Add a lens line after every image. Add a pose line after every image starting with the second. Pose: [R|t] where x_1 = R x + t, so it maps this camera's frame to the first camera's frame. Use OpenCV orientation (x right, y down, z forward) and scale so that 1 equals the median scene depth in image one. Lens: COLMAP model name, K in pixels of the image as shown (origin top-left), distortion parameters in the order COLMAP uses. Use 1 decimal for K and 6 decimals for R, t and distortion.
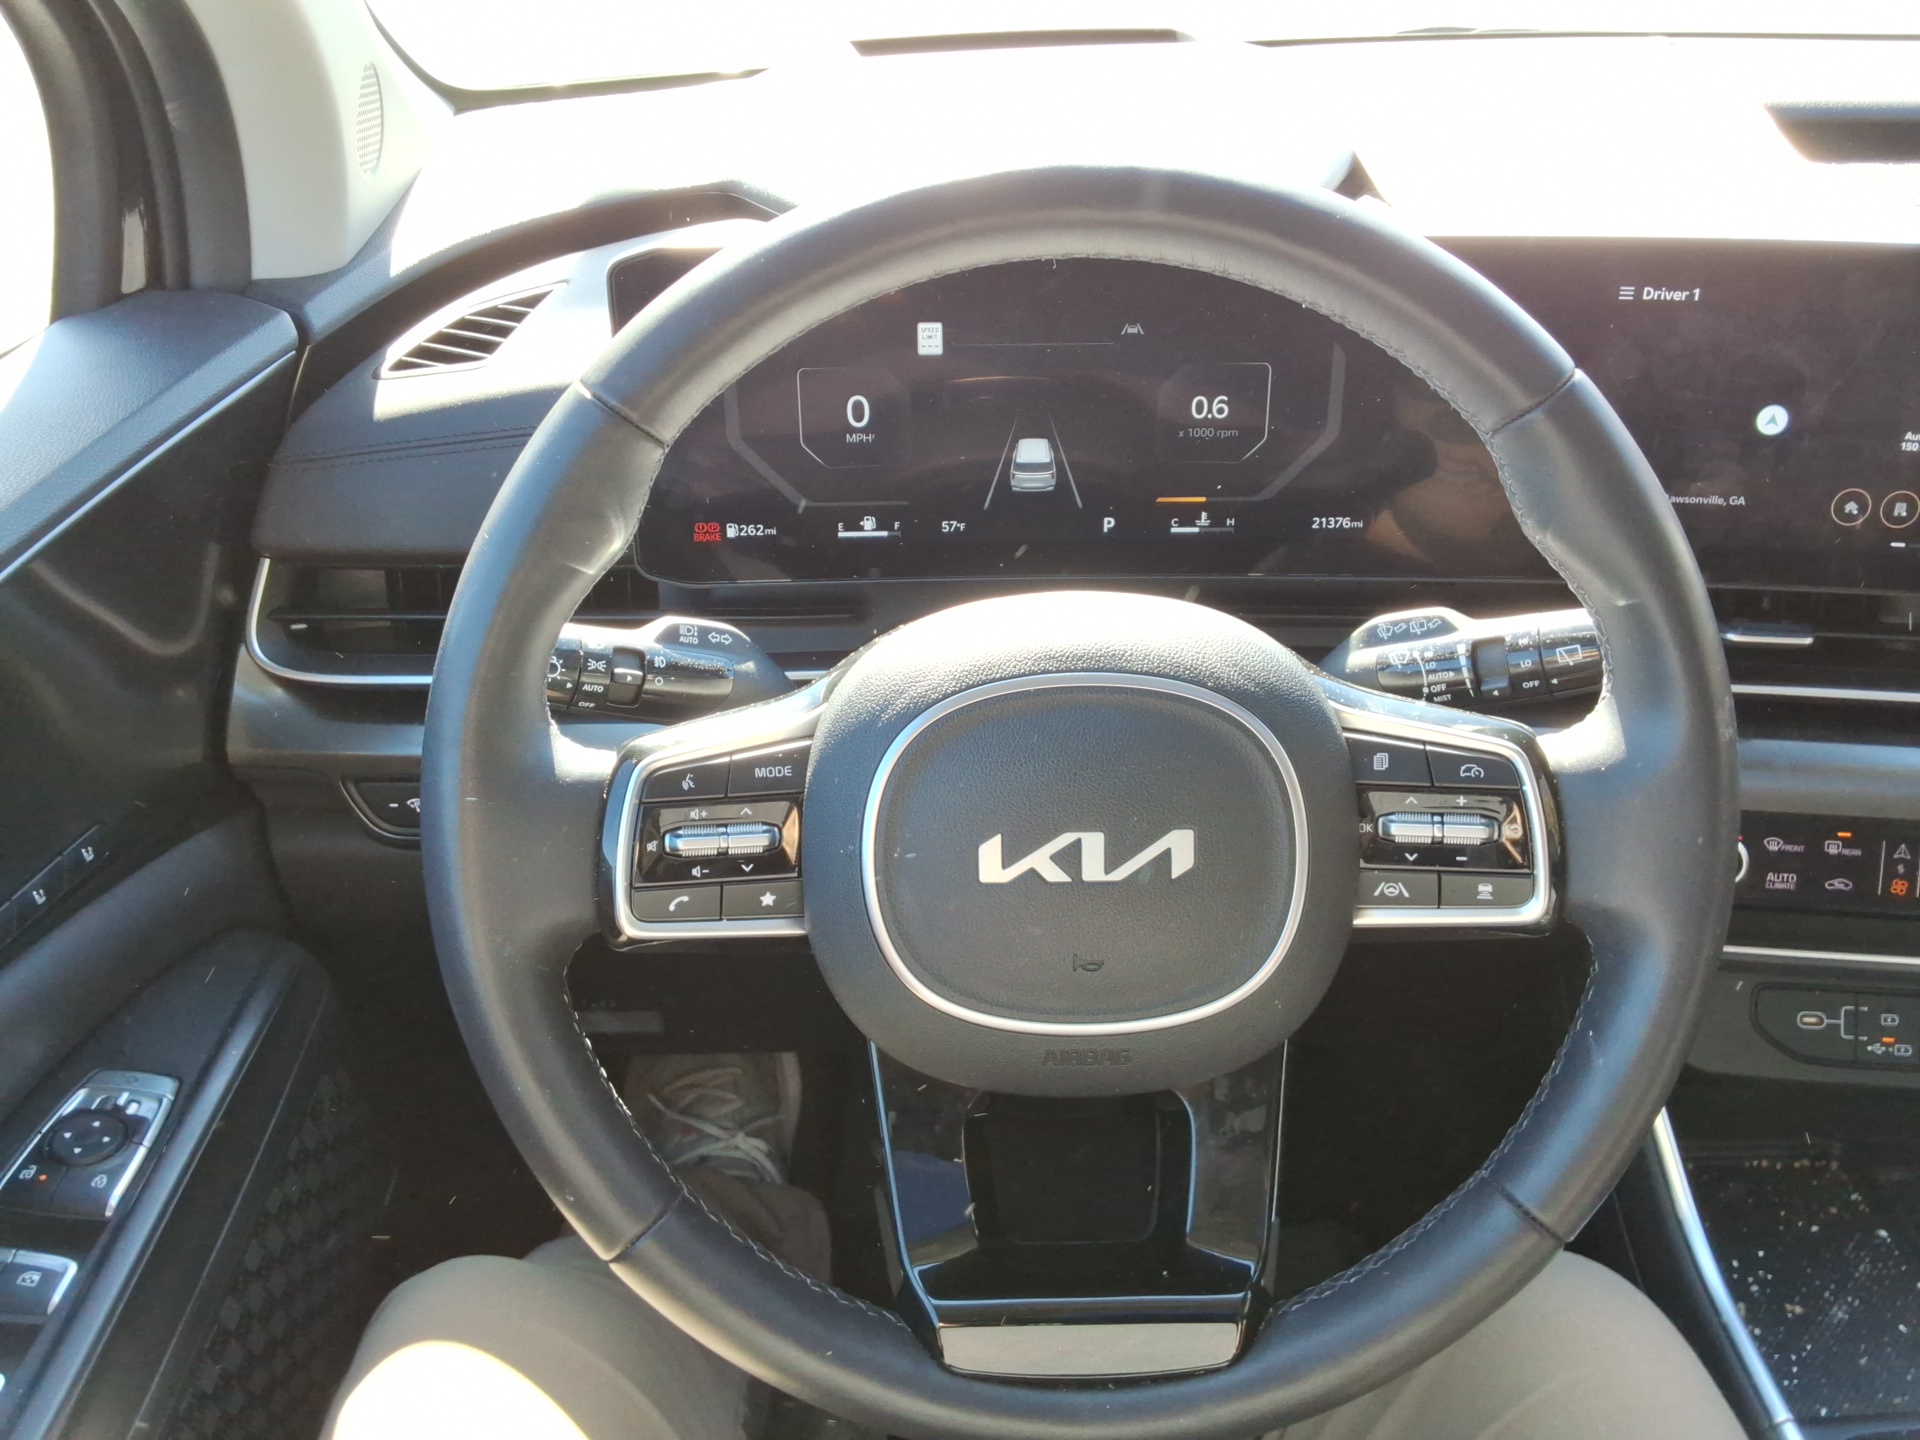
lens RADIAL K [[1546.0, 0, 967.2], [0, 1546.0, 696.7], [0, 0, 1]] dist [0.129194, -0.206086]
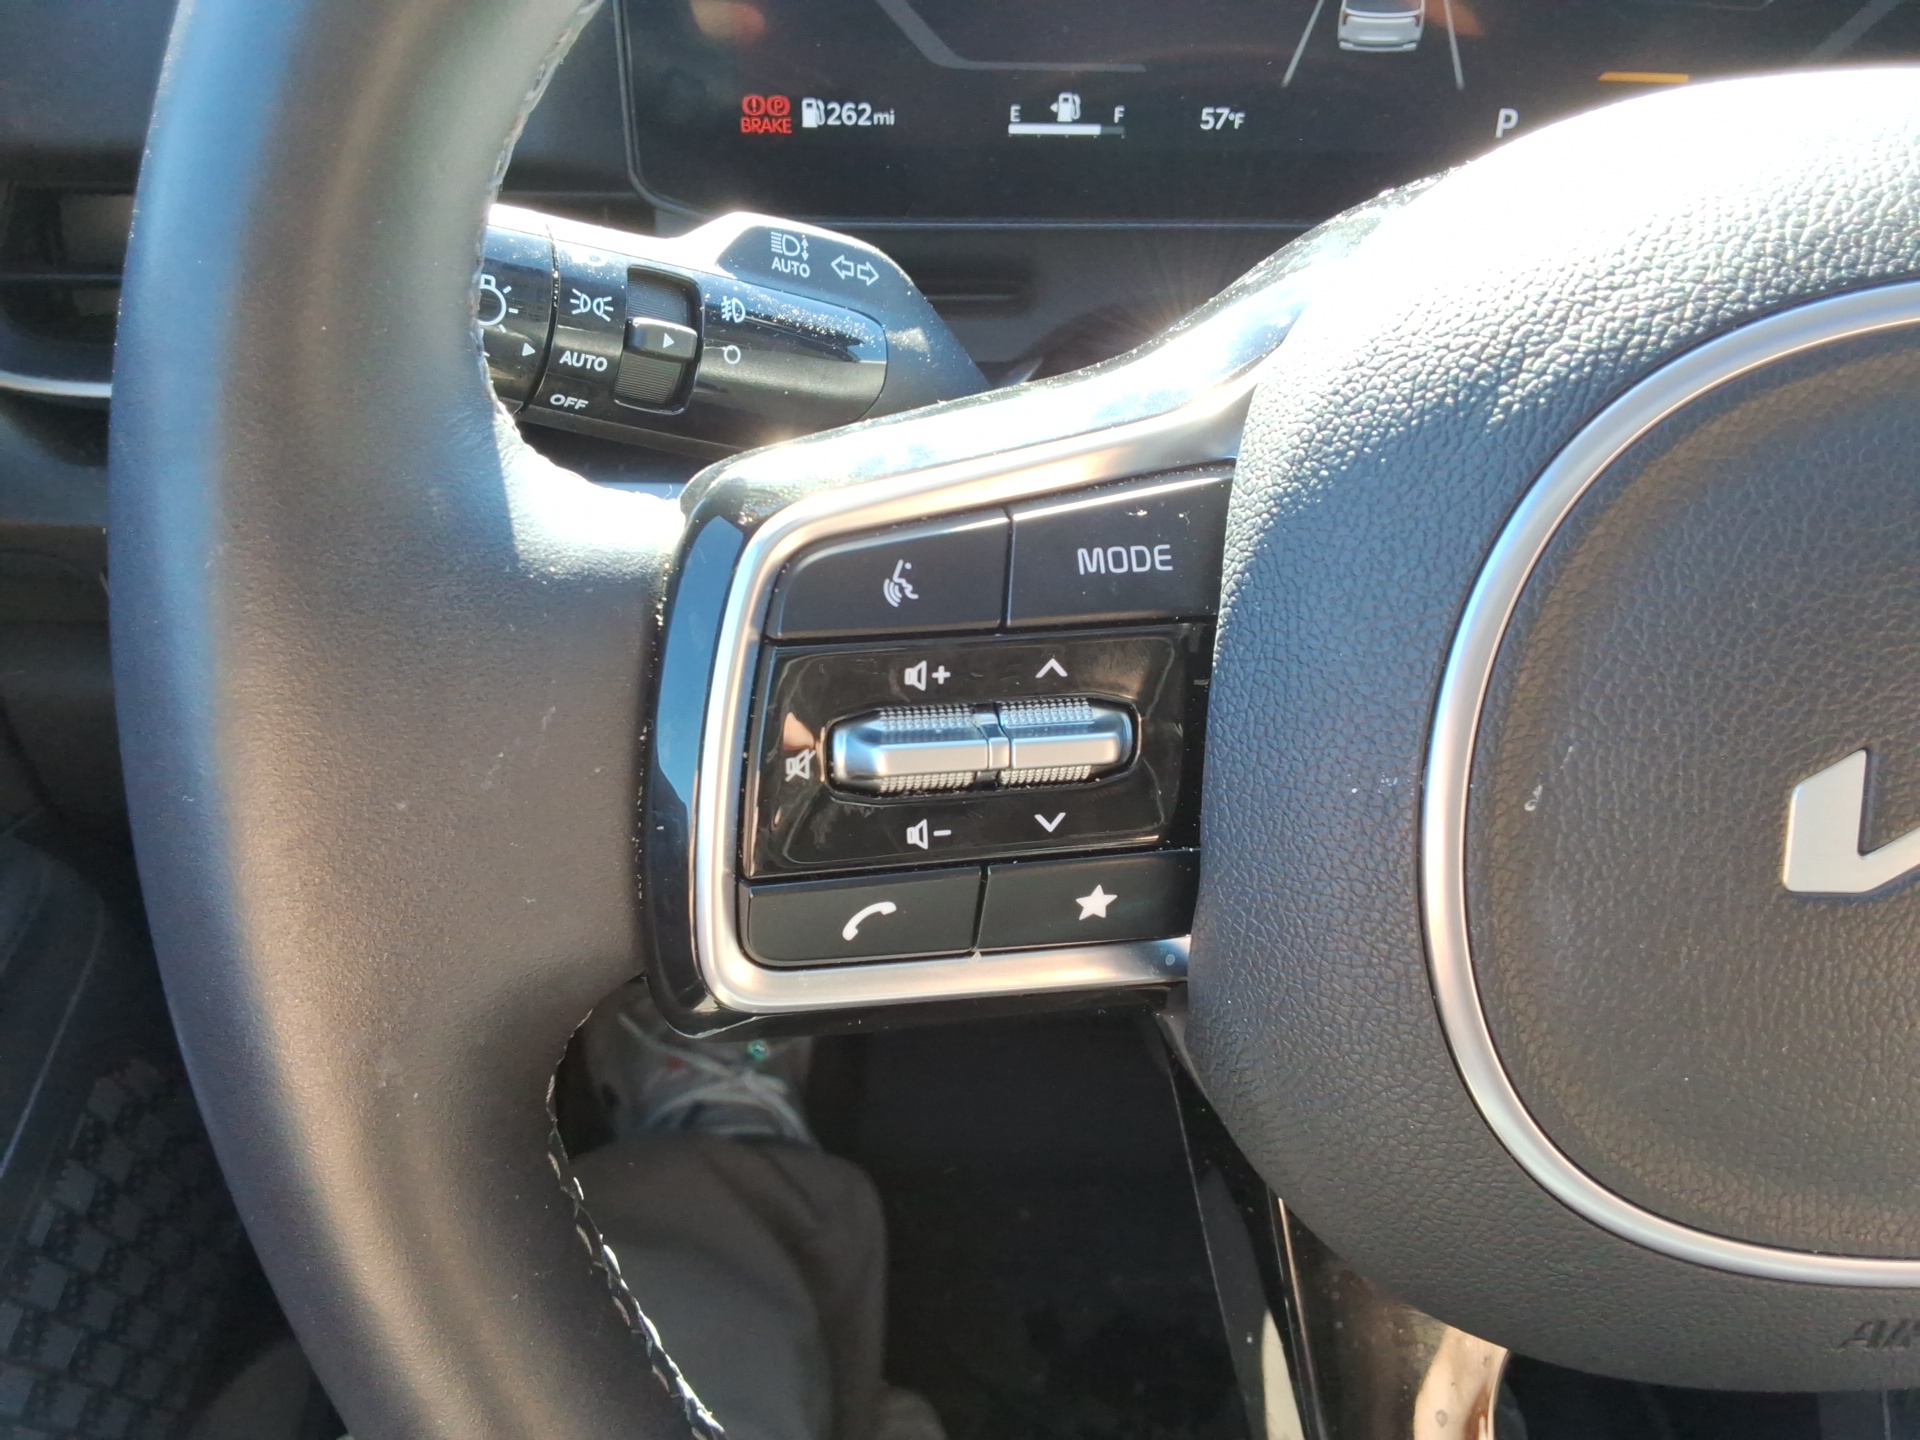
lens RADIAL K [[1546.0, 0, 967.2], [0, 1546.0, 696.7], [0, 0, 1]] dist [0.129194, -0.206086]
pose [[0.998654, 0.011021, 0.050688, -0.127771], [-0.016980, 0.992786, 0.118688, 0.027127], [-0.049014, -0.119389, 0.991637, 0.457314]]
